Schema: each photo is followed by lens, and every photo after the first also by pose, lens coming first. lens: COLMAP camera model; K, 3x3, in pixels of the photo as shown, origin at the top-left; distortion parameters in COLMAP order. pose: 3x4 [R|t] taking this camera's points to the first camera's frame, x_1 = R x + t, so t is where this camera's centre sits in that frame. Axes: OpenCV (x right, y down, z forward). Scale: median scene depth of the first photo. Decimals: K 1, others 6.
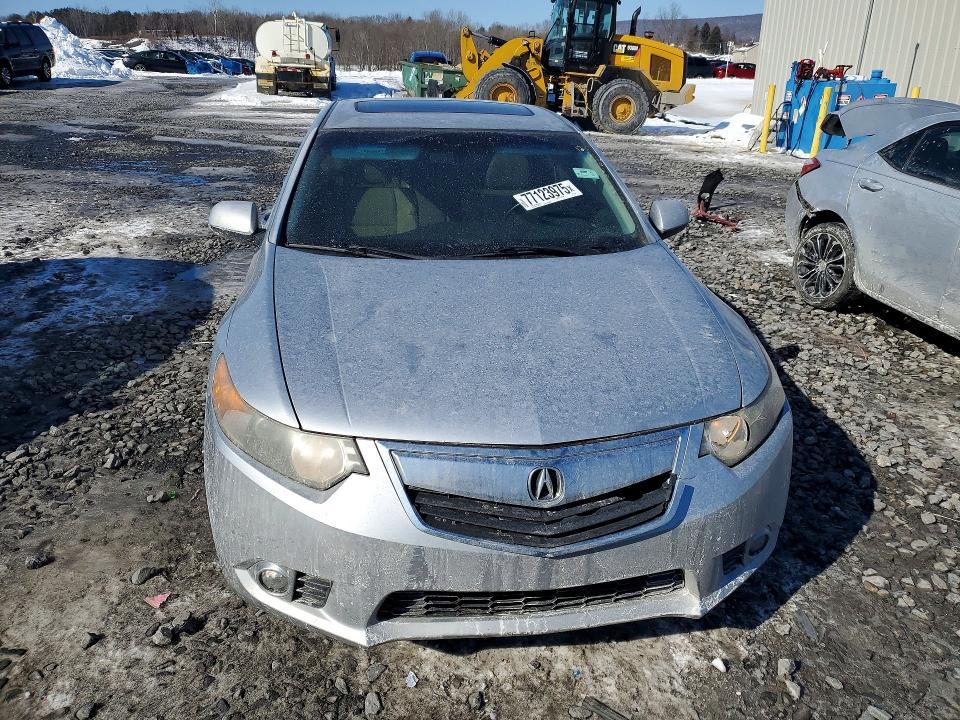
lens RADIAL K [[797.7, 0, 480.0], [0, 797.7, 360.0], [0, 0, 1]] dist [0.018887, 0.004214]
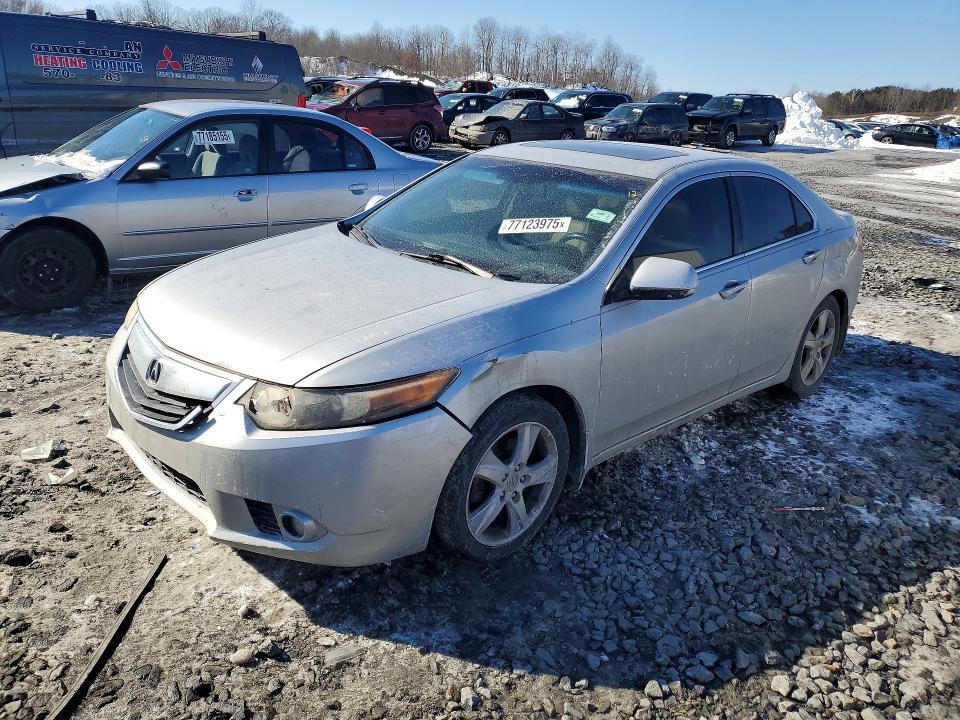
lens RADIAL K [[797.7, 0, 480.0], [0, 797.7, 360.0], [0, 0, 1]] dist [0.018887, 0.004214]
pose [[0.518480, 0.273281, -0.810244, 0.248218], [-0.346081, 0.933543, 0.093409, -0.031065], [0.781925, 0.231979, 0.578601, 0.103564]]
